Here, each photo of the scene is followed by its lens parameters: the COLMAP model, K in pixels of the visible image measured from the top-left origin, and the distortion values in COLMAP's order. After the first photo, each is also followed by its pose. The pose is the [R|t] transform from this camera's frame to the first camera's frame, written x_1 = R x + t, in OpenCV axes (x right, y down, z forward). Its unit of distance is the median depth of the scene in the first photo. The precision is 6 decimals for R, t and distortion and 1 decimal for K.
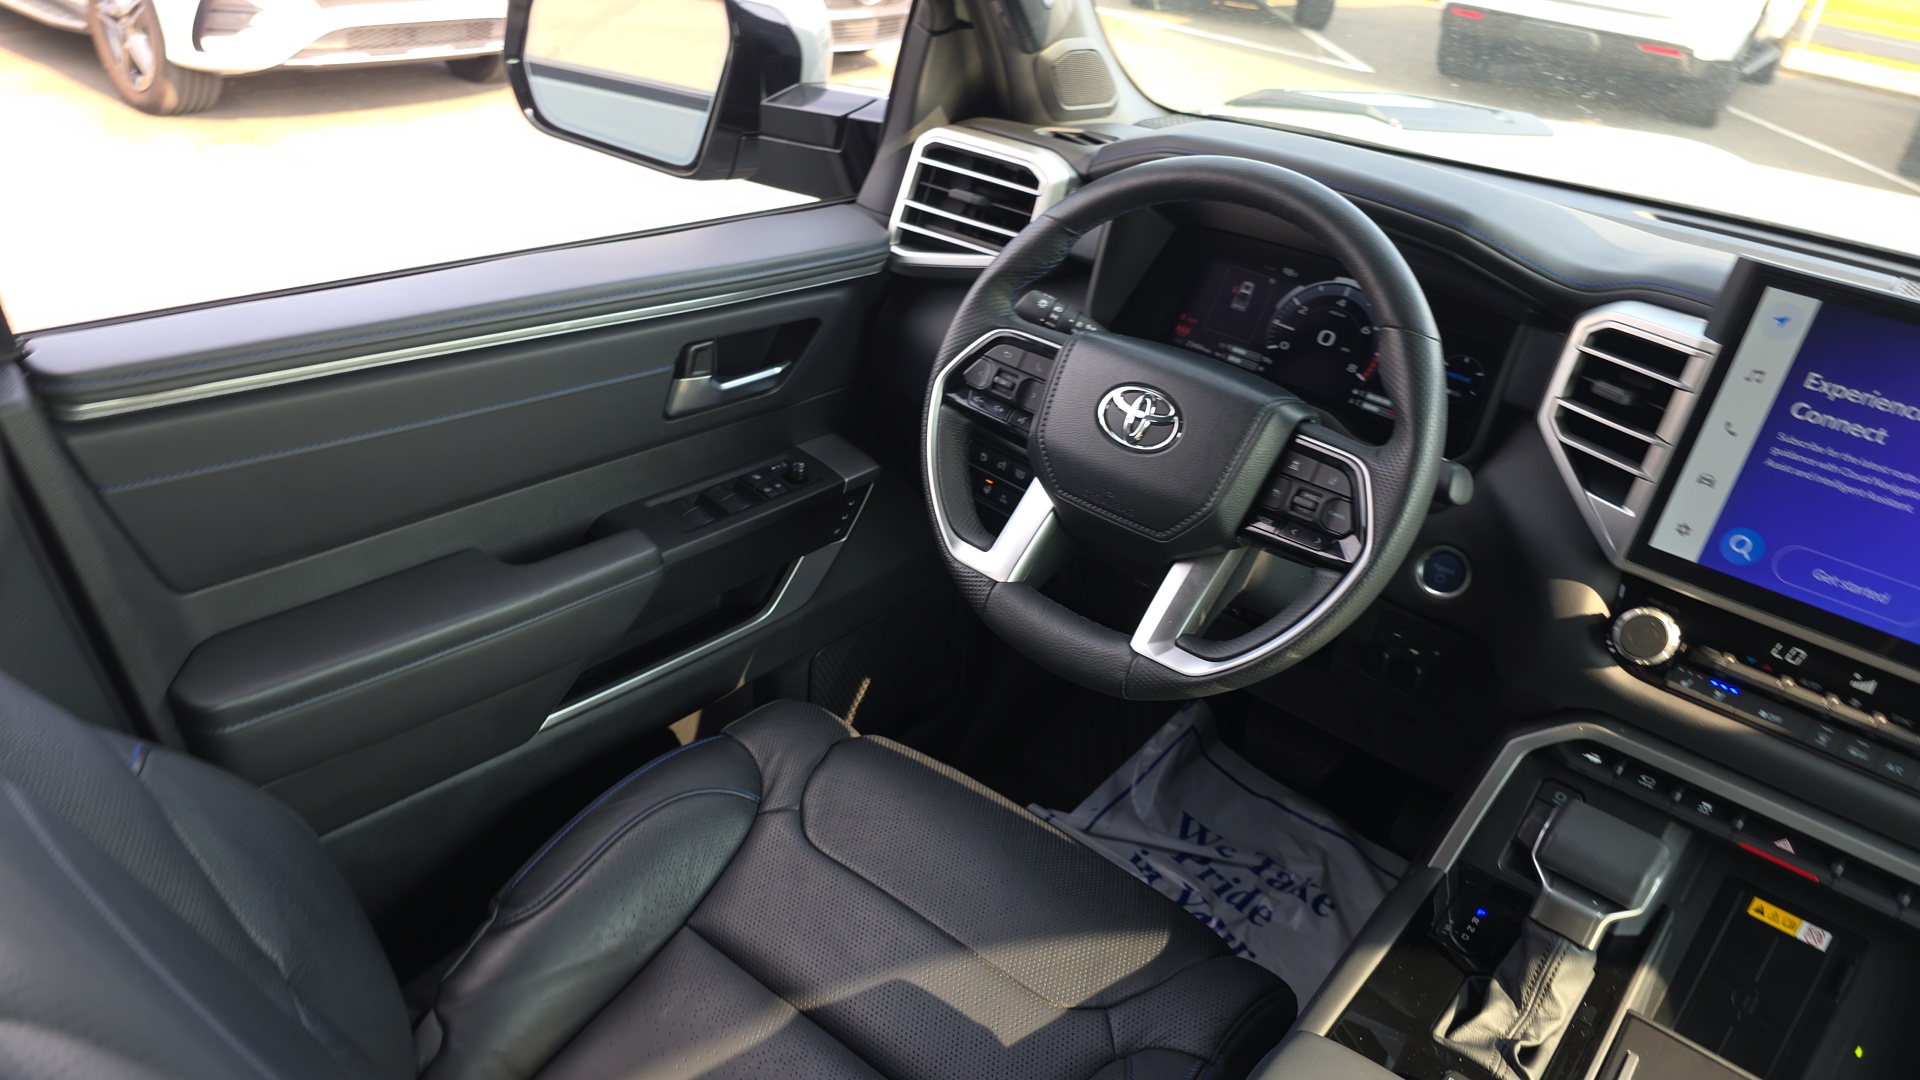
lens RADIAL K [[1309.6, 0, 935.3], [0, 1309.6, 560.1], [0, 0, 1]] dist [0.062309, -0.064465]
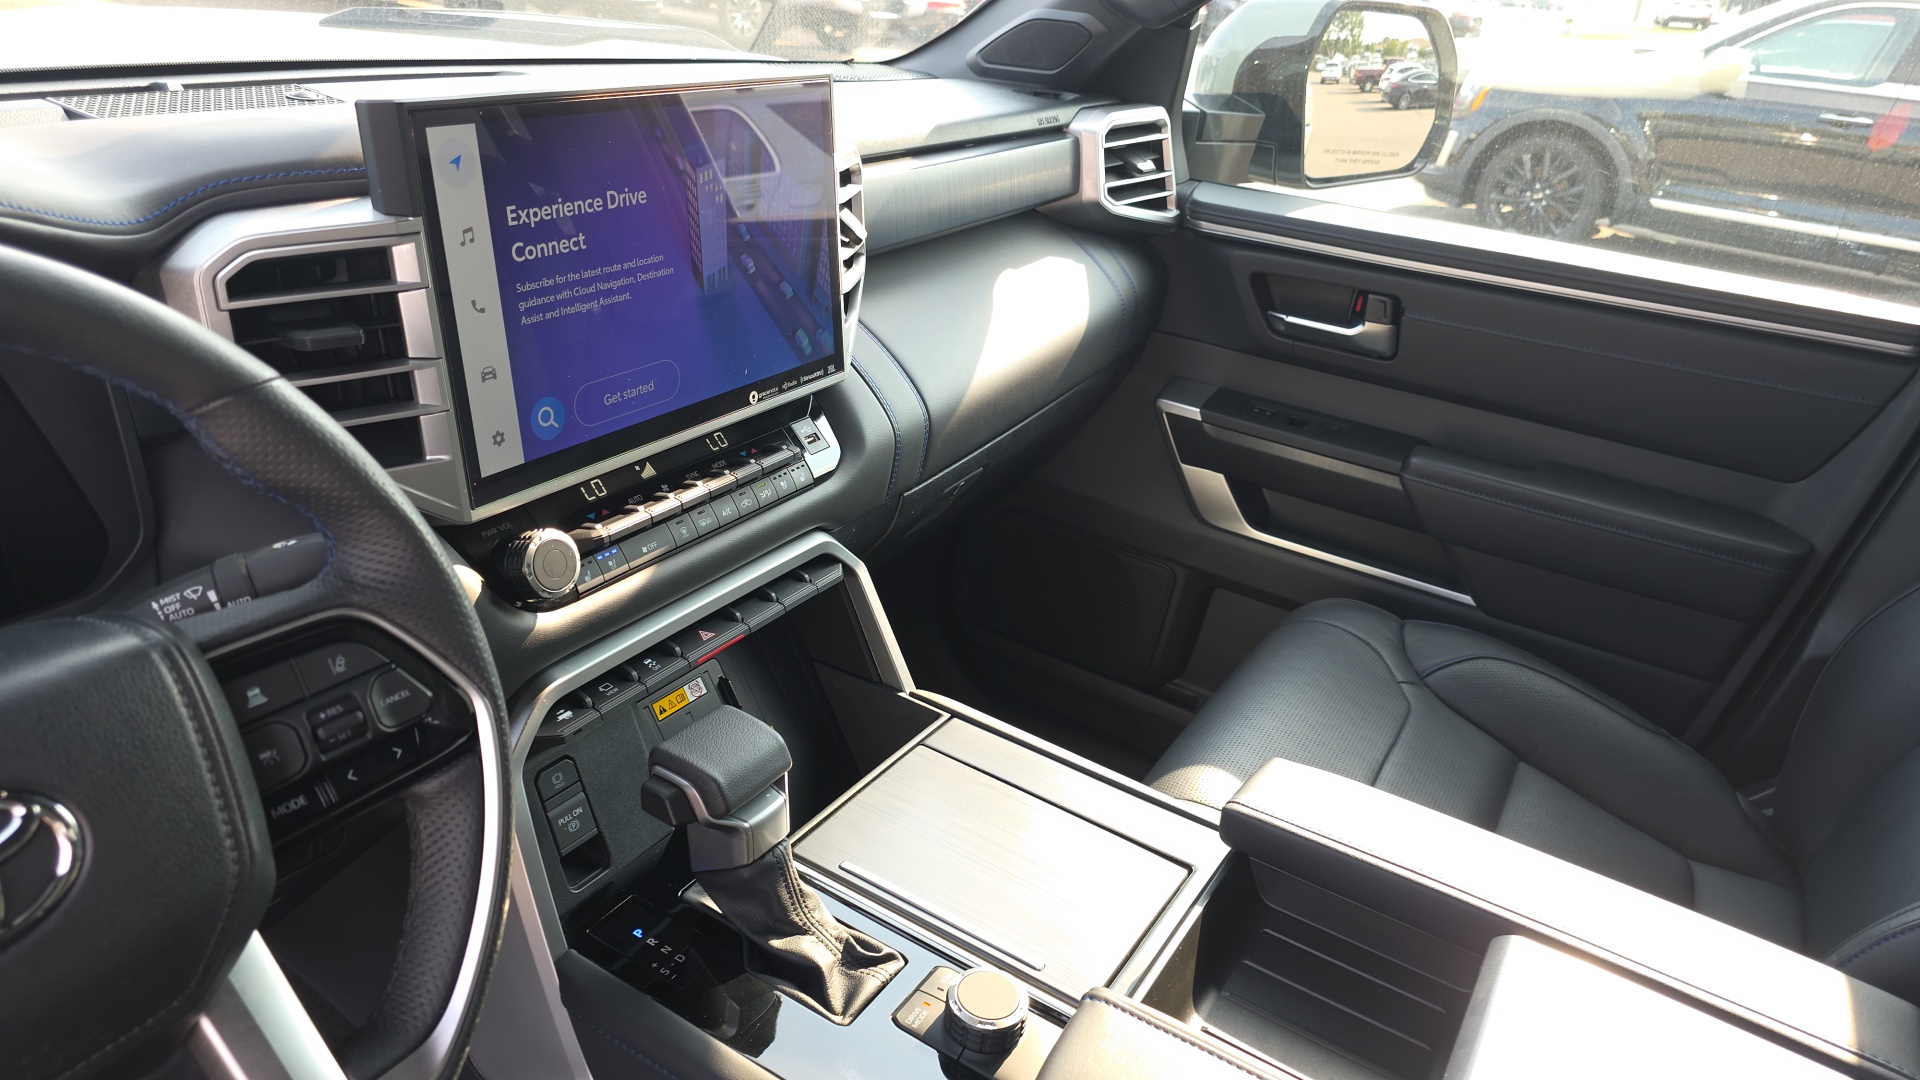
lens RADIAL K [[1304.1, 0, 960.0], [0, 1304.1, 540.0], [0, 0, 1]] dist [0.023315, -0.001928]
pose [[-0.117503, -0.544887, 0.830236, -0.153305], [0.391643, 0.742841, 0.542958, -0.277736], [-0.912584, 0.388955, 0.126115, 0.616620]]
